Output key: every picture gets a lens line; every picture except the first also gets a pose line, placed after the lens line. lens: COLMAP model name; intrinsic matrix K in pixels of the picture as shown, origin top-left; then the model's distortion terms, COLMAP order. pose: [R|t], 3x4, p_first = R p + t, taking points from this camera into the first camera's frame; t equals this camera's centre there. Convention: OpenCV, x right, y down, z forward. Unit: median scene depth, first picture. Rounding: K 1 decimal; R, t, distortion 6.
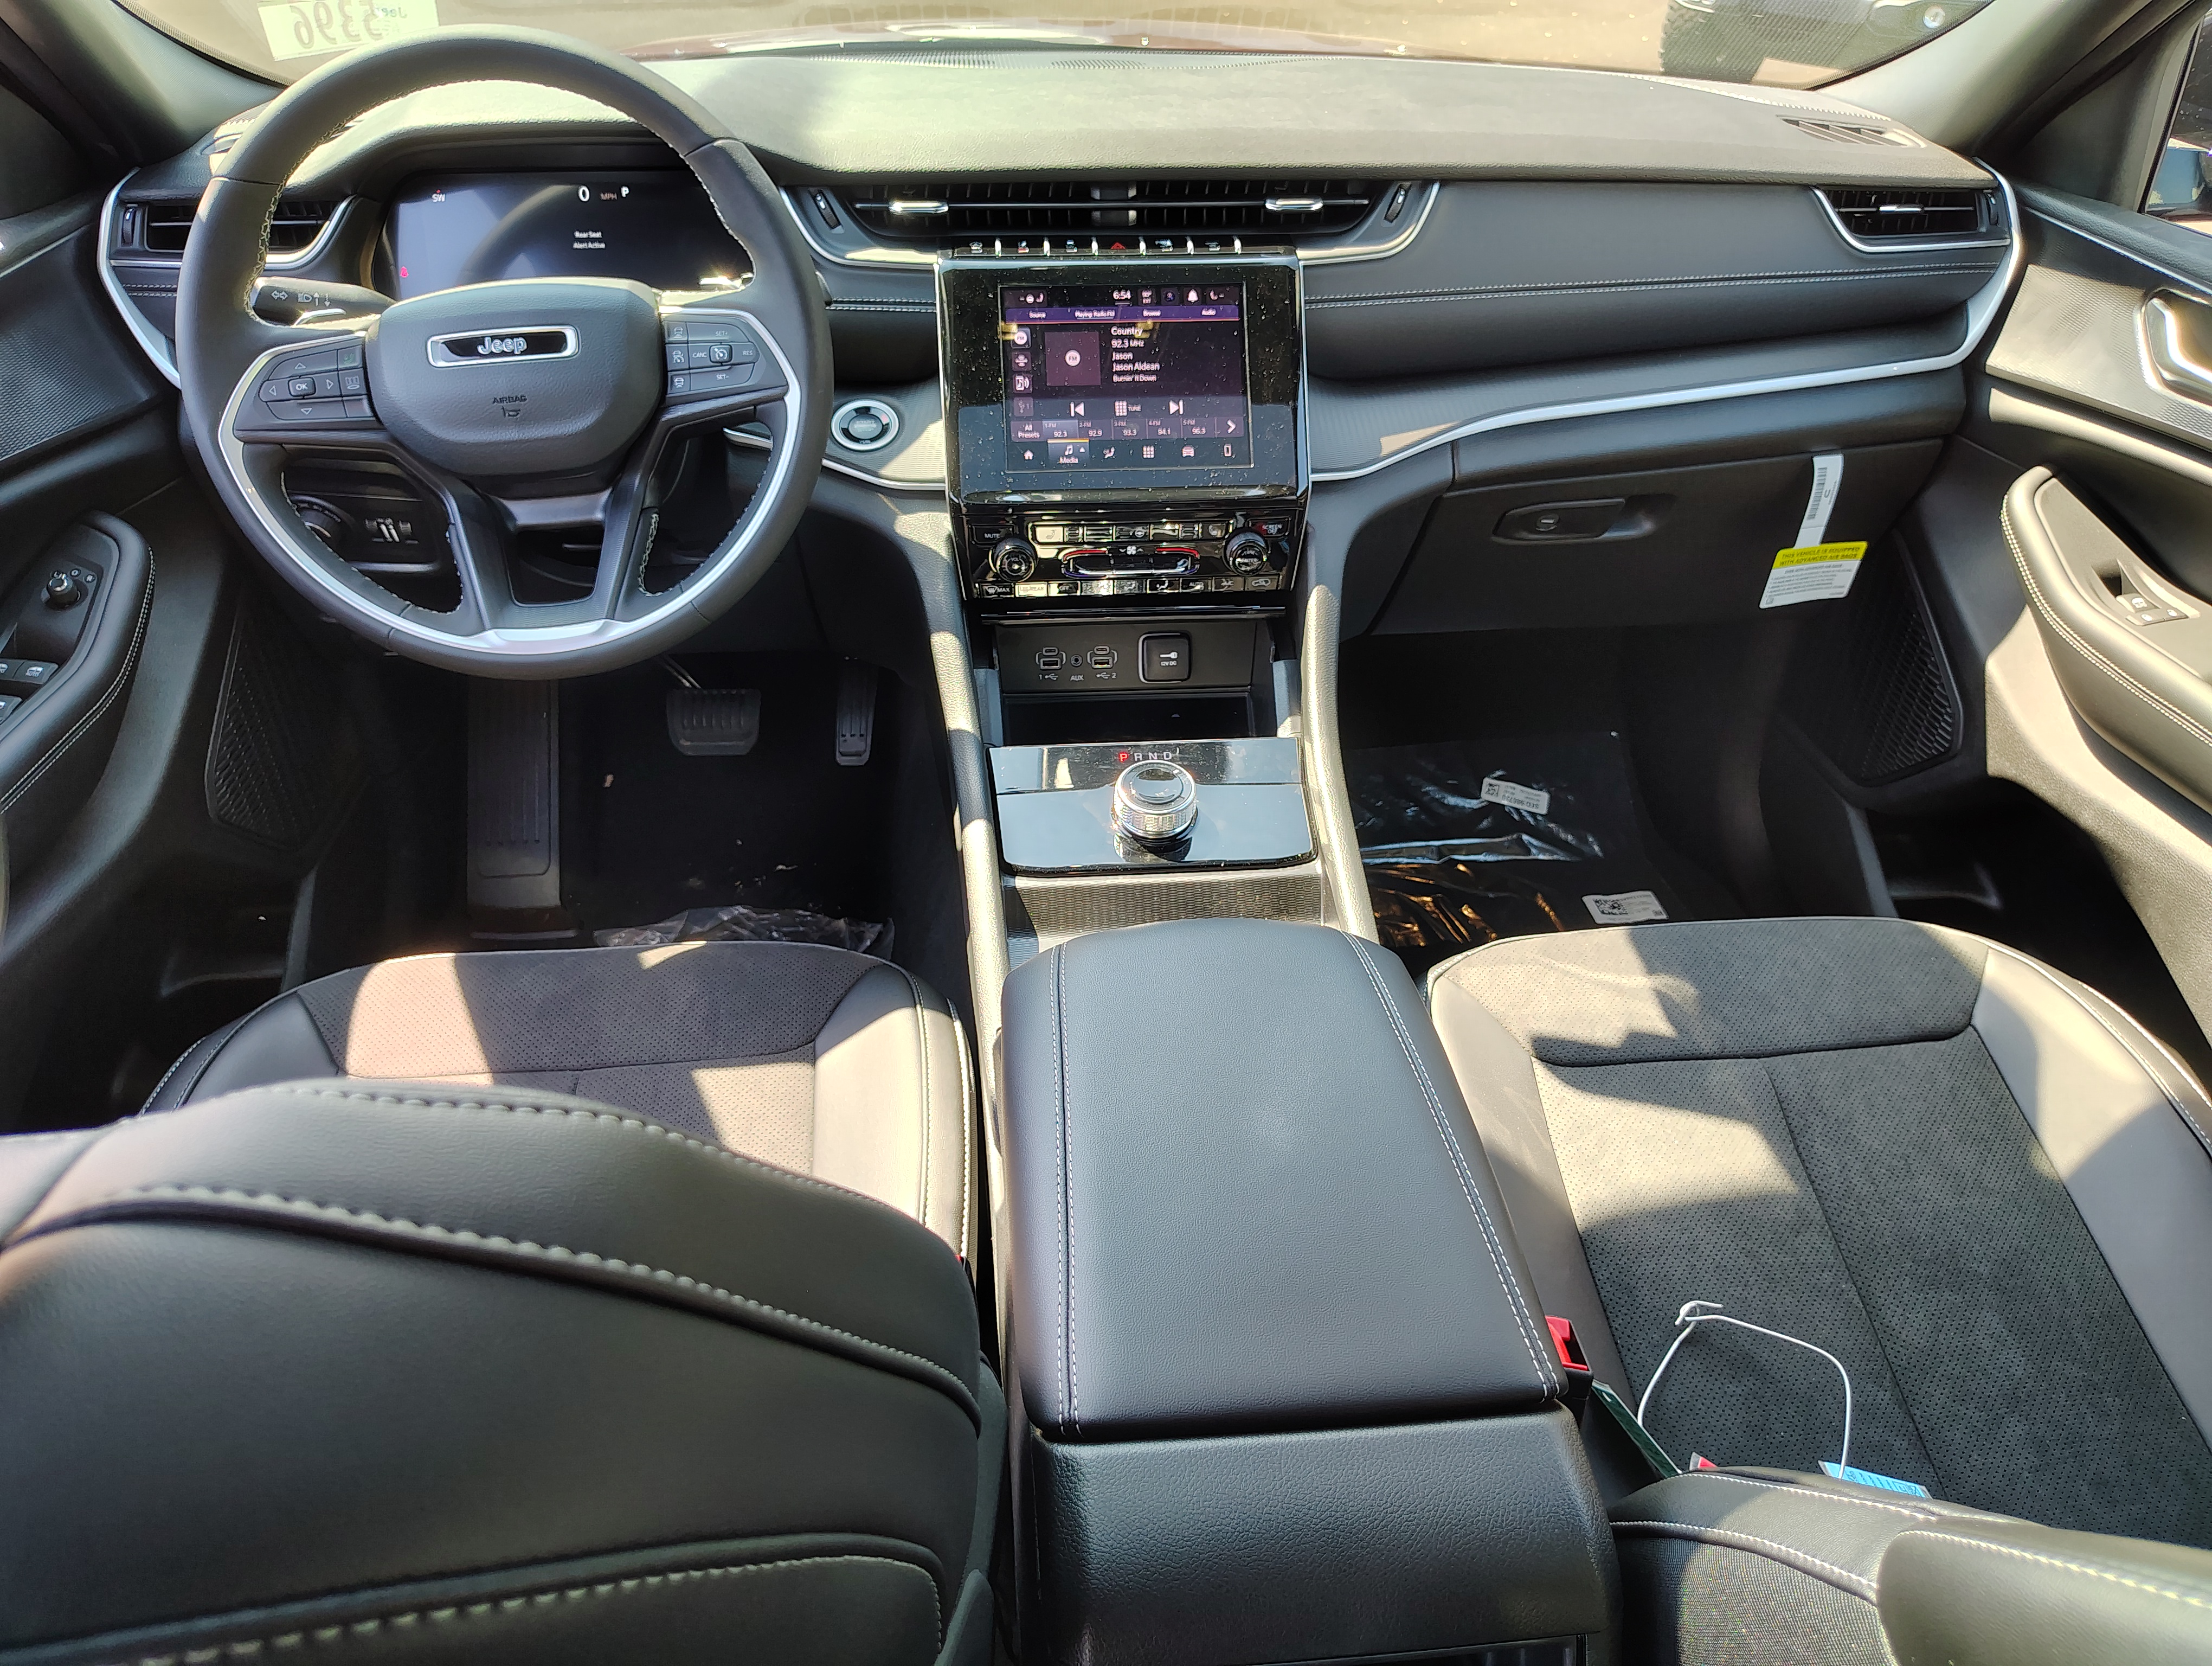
lens RADIAL K [[1549.4, 0, 1125.8], [0, 1549.4, 818.0], [0, 0, 1]] dist [0.046207, -0.100296]
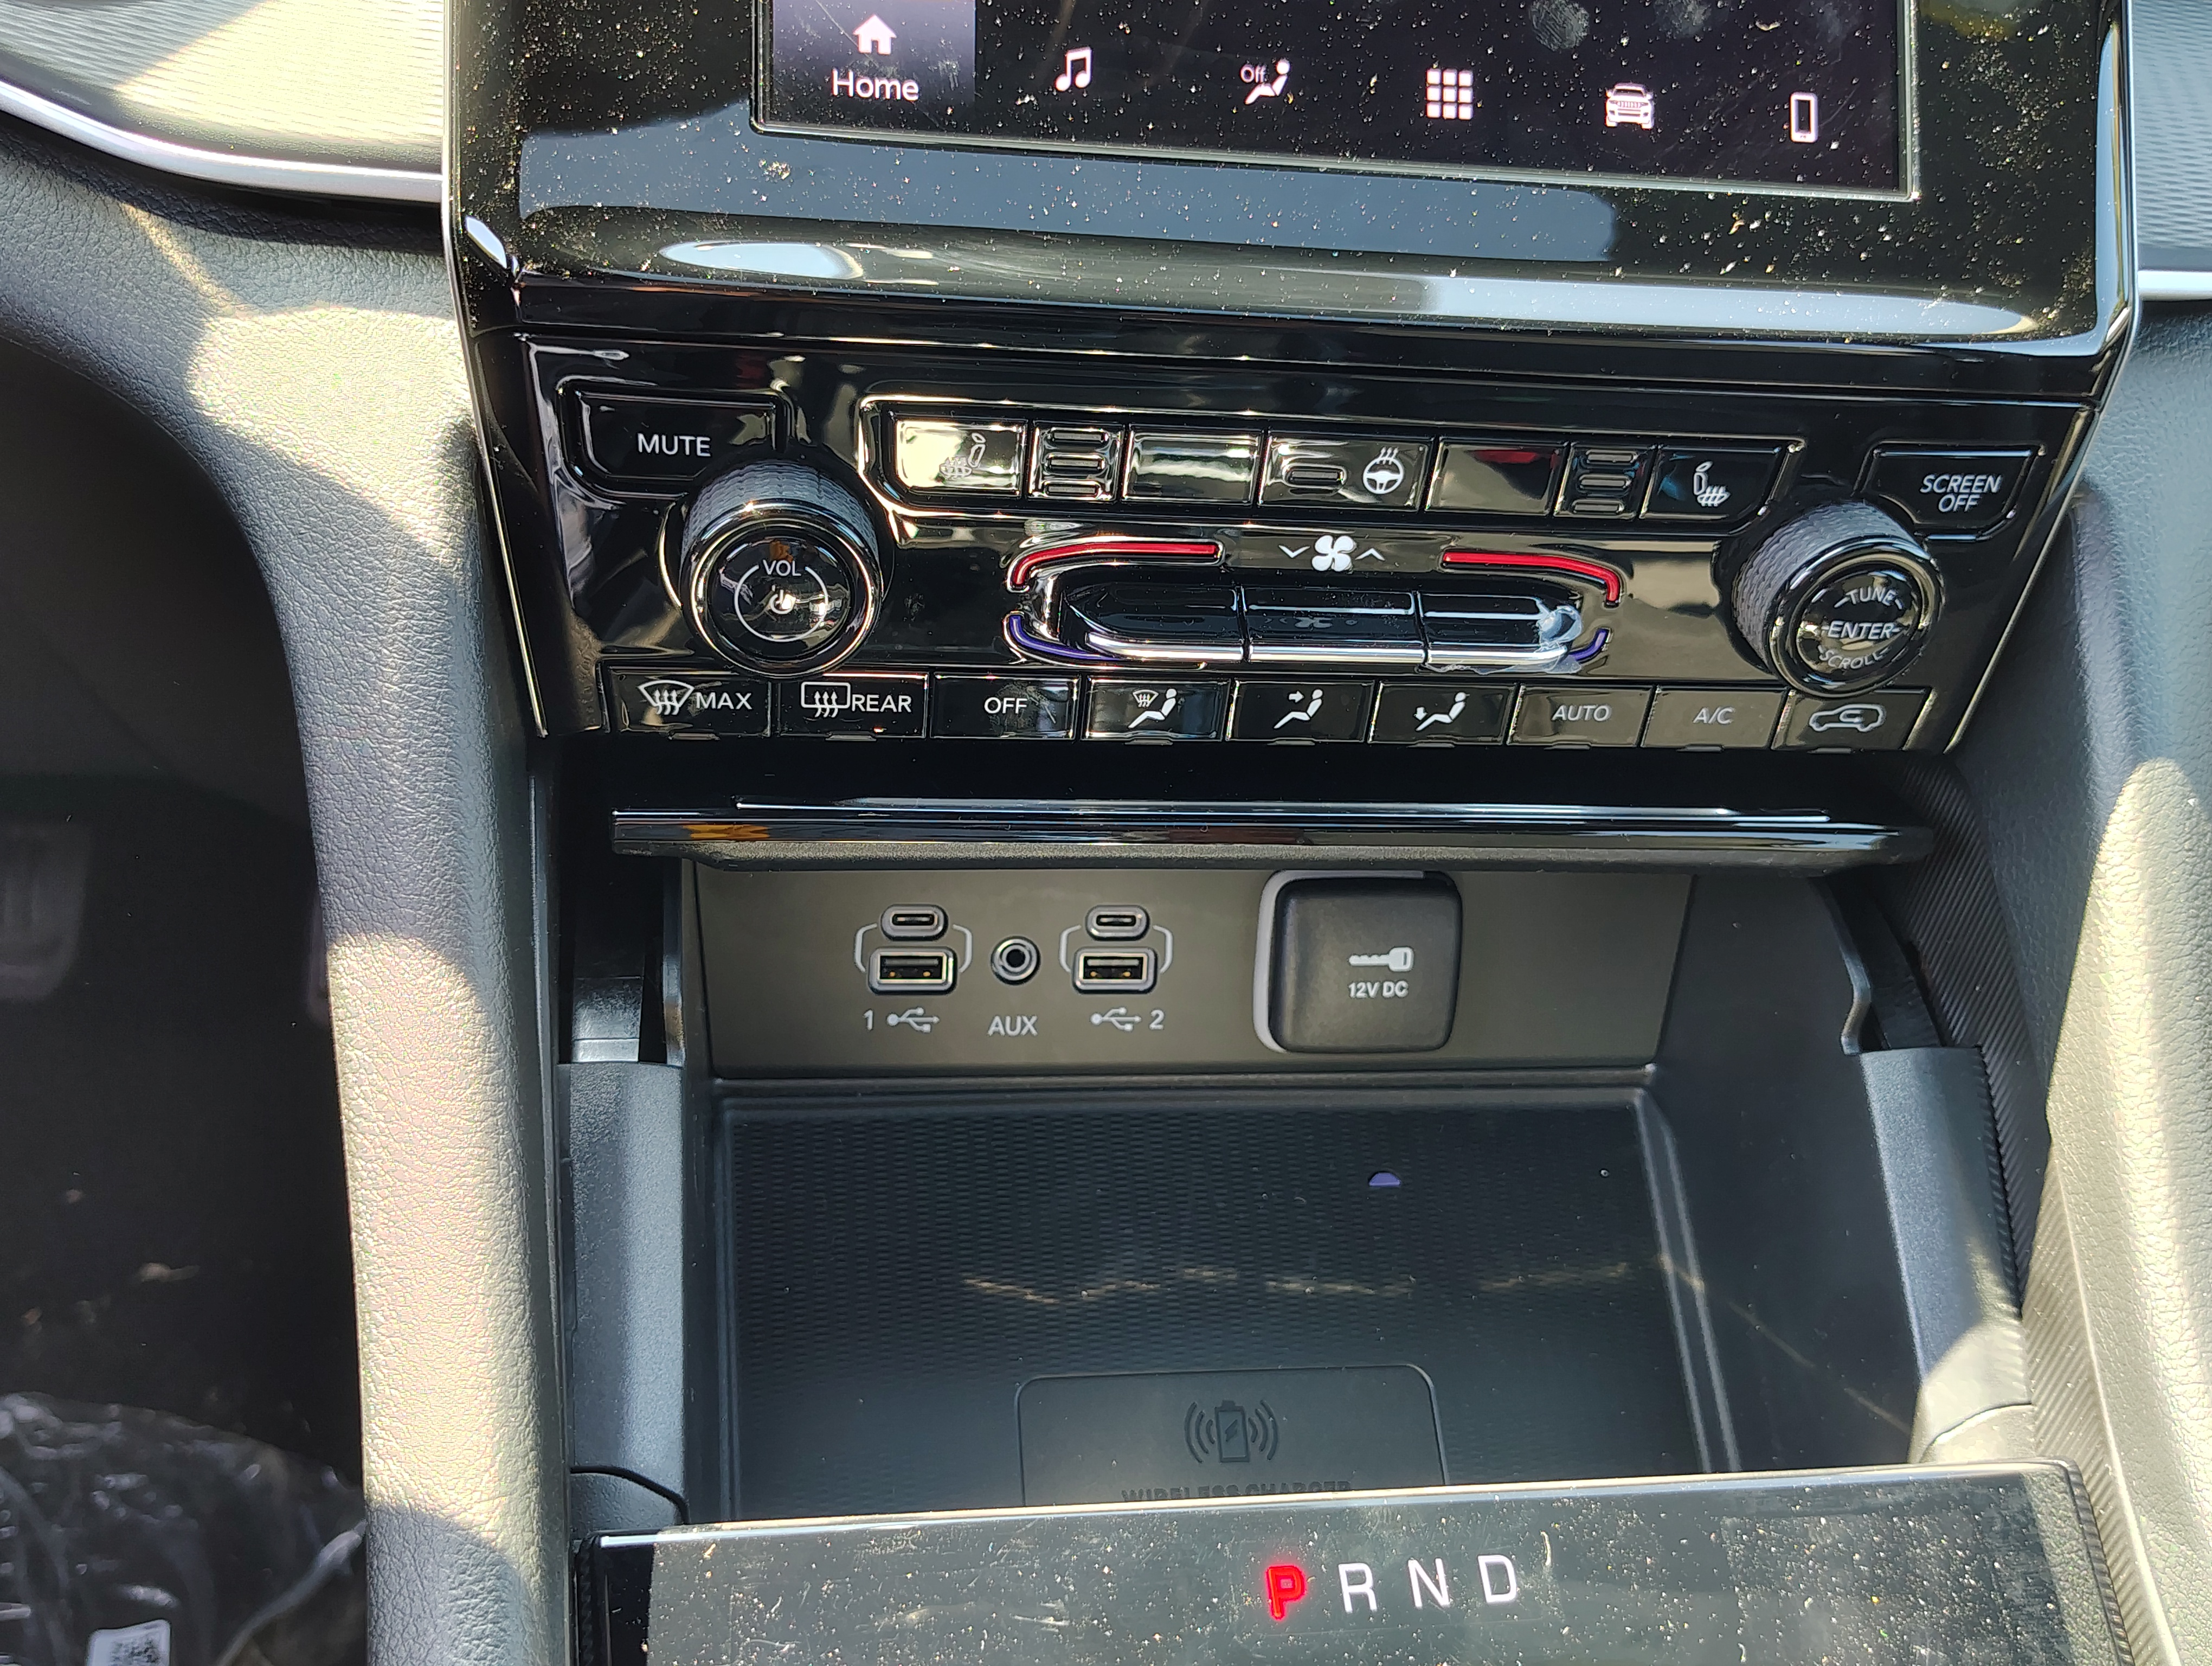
lens RADIAL K [[2014.3, 0, 1107.8], [0, 2014.3, 841.9], [0, 0, 1]] dist [0.001648, -0.026847]
pose [[0.995277, 0.044584, 0.086231, -0.049462], [-0.044676, 0.999001, -0.000857, -0.130628], [-0.086183, -0.002999, 0.996275, 0.723870]]
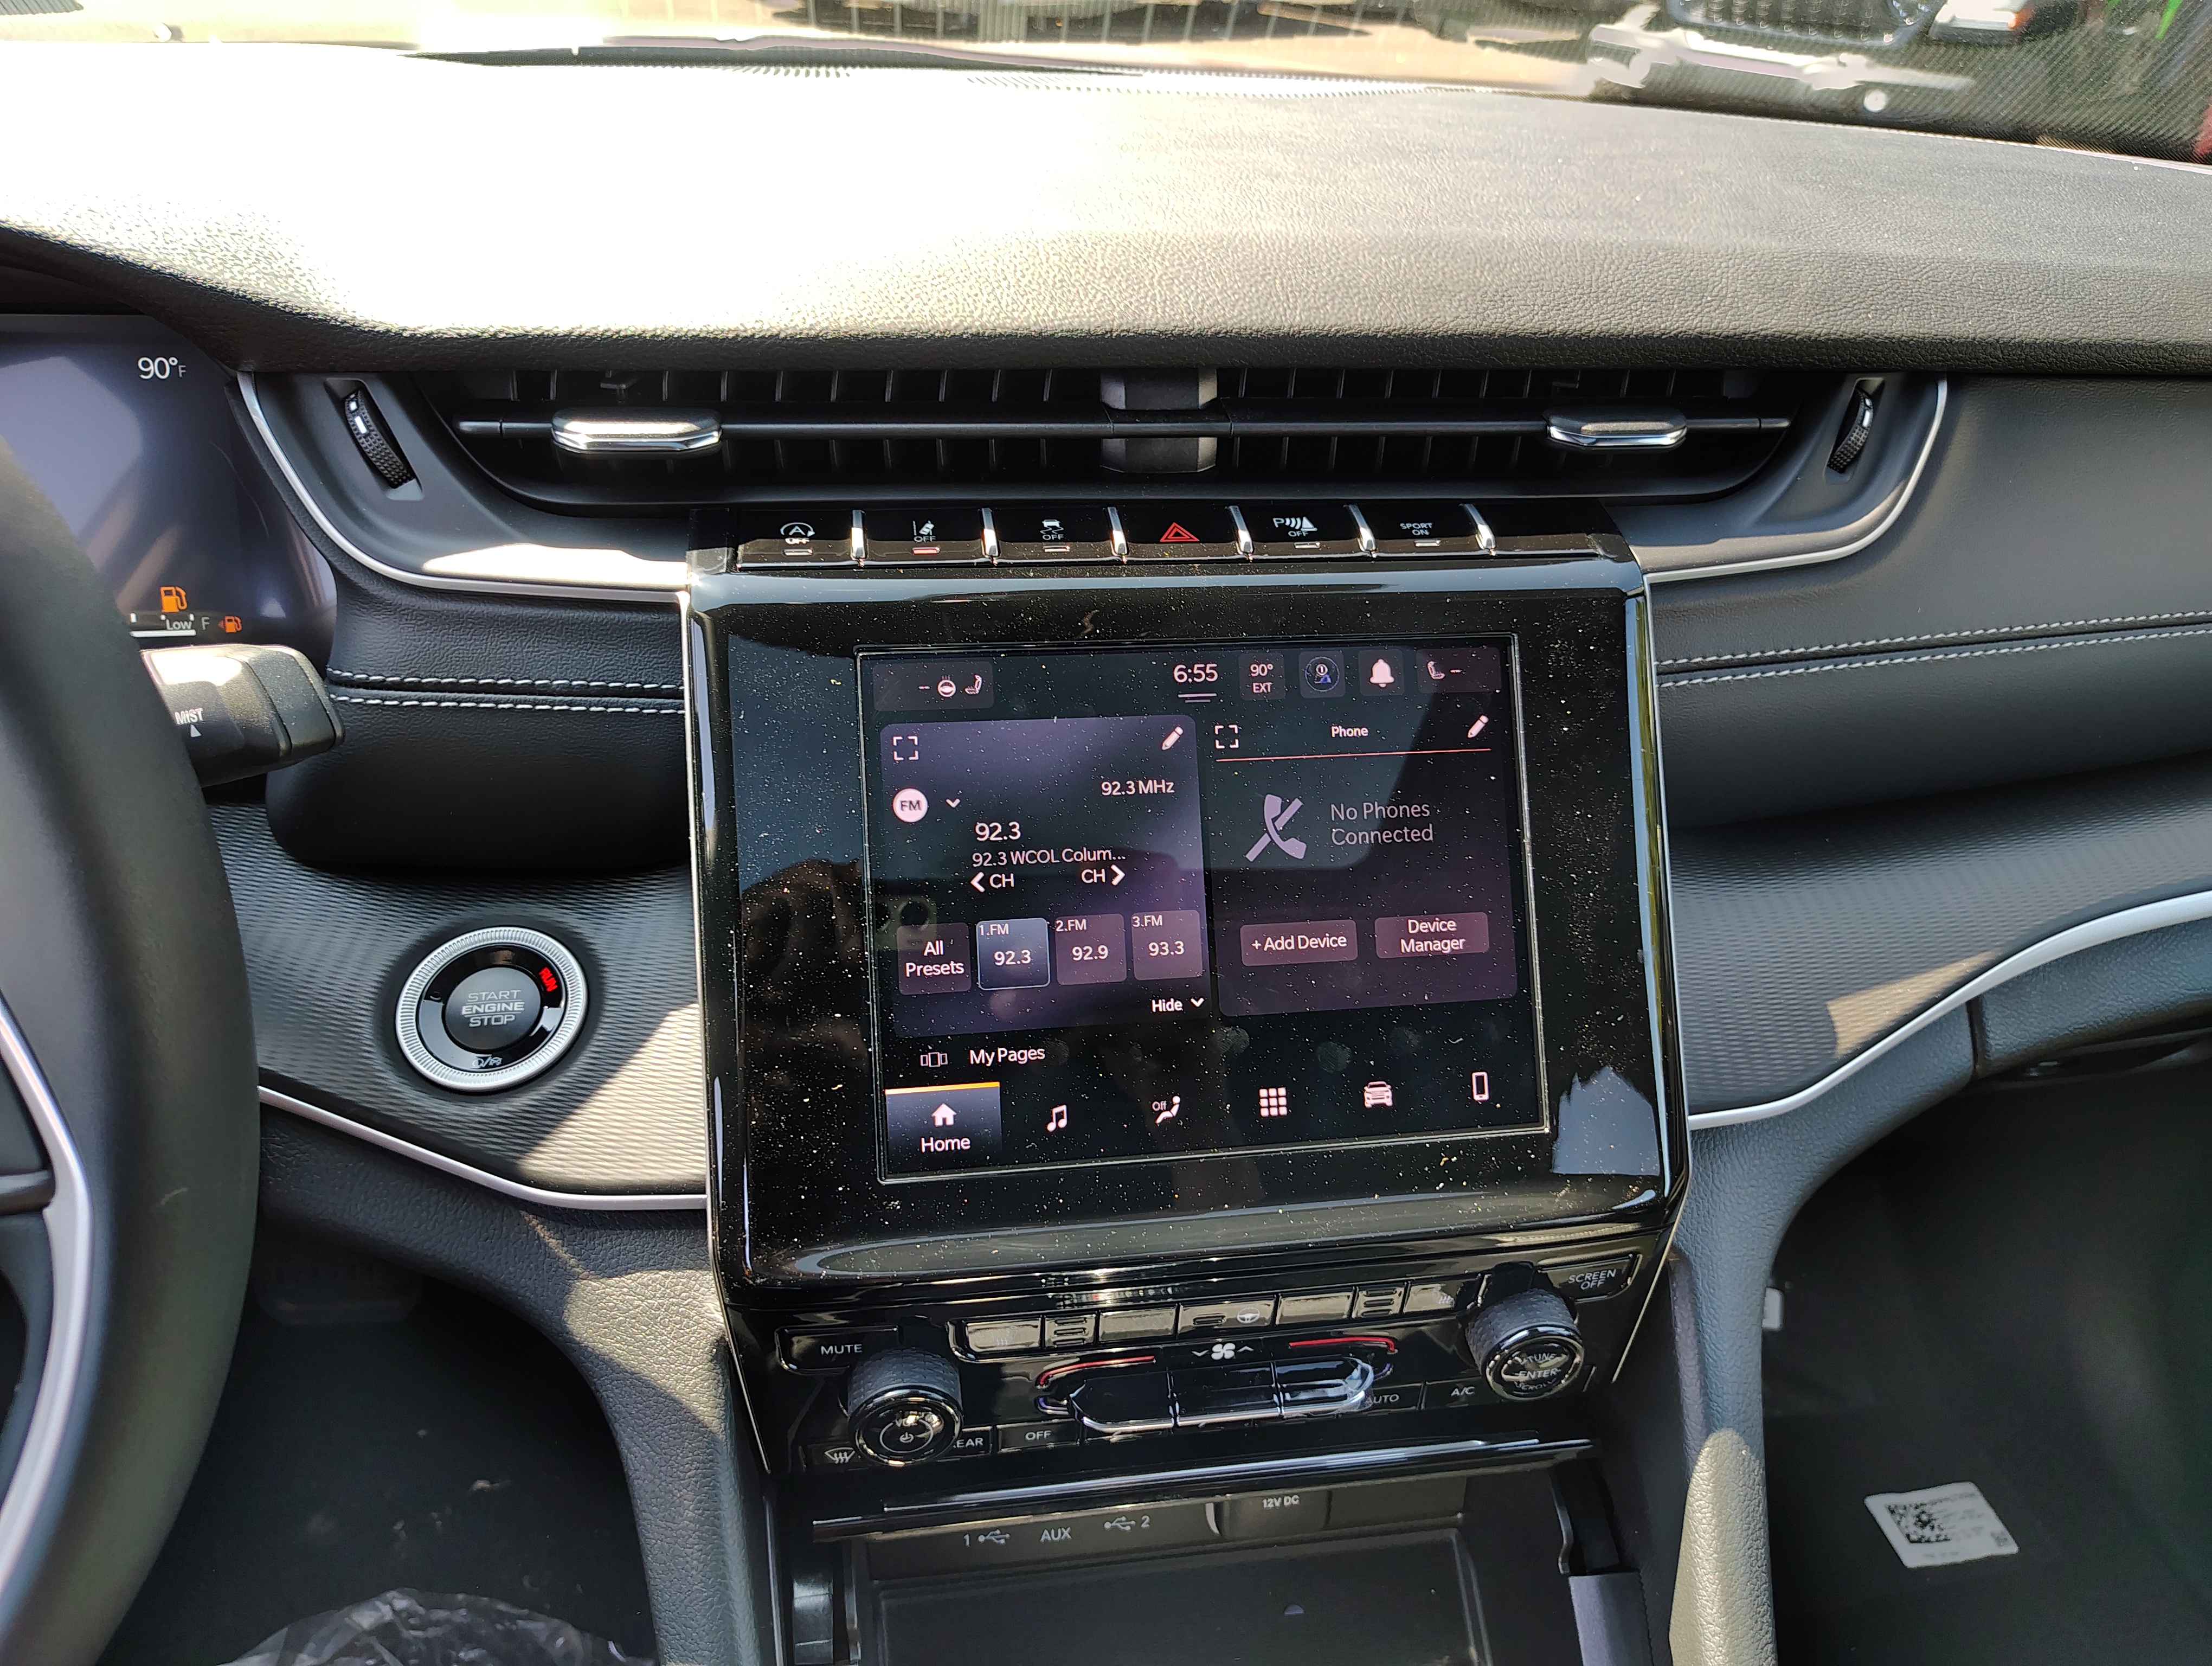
lens RADIAL K [[1549.4, 0, 1125.8], [0, 1549.4, 818.0], [0, 0, 1]] dist [0.046207, -0.100296]
pose [[0.997279, -0.005742, 0.073493, -0.045888], [0.008694, 0.999165, -0.039914, -0.283974], [-0.073202, 0.040444, 0.996497, 0.627230]]
